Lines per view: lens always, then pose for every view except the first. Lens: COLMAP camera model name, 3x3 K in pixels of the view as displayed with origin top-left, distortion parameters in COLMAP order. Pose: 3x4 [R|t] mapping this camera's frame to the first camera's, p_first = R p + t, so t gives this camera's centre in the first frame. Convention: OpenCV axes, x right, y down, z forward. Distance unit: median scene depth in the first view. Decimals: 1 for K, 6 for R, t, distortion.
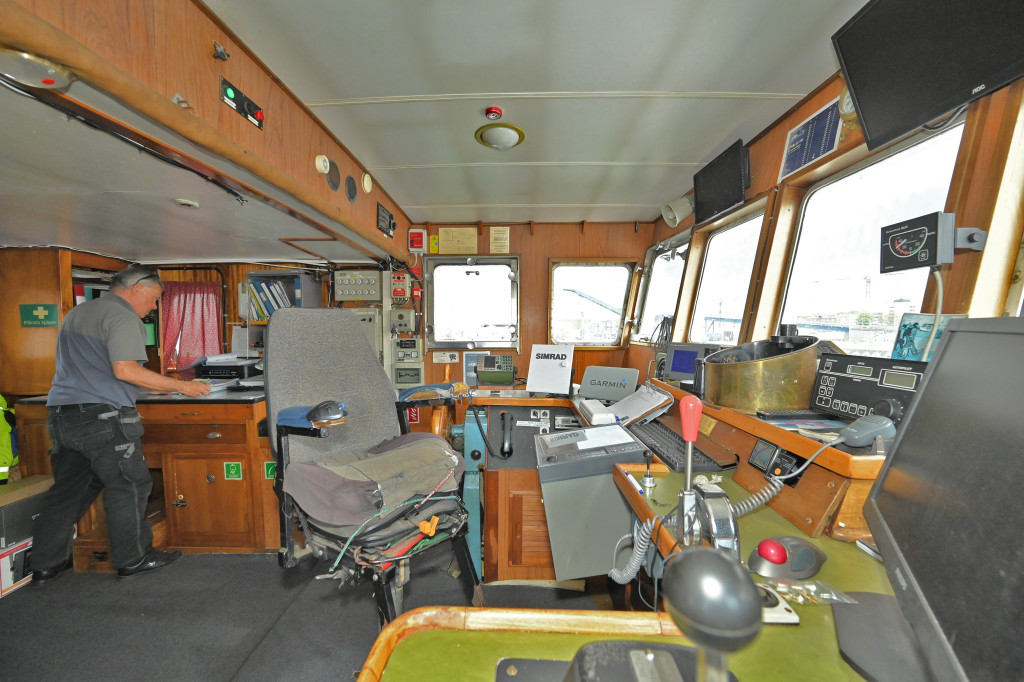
lens RADIAL K [[410.3, 0, 512.0], [0, 410.3, 341.0], [0, 0, 1]] dist [0.000148, 0.000018]
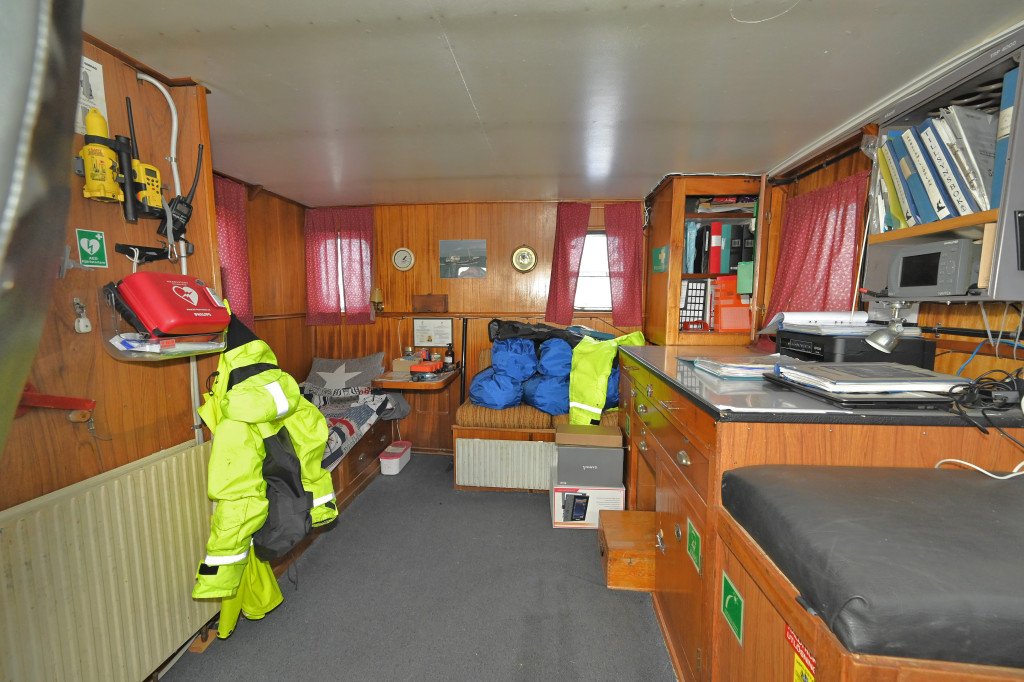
lens RADIAL K [[410.3, 0, 512.0], [0, 410.3, 341.0], [0, 0, 1]] dist [0.000148, 0.000018]
pose [[-0.075570, 0.105411, -0.991553, -0.170346], [-0.036115, 0.993455, 0.108365, 0.028025], [0.996486, 0.043999, -0.071268, 0.659352]]
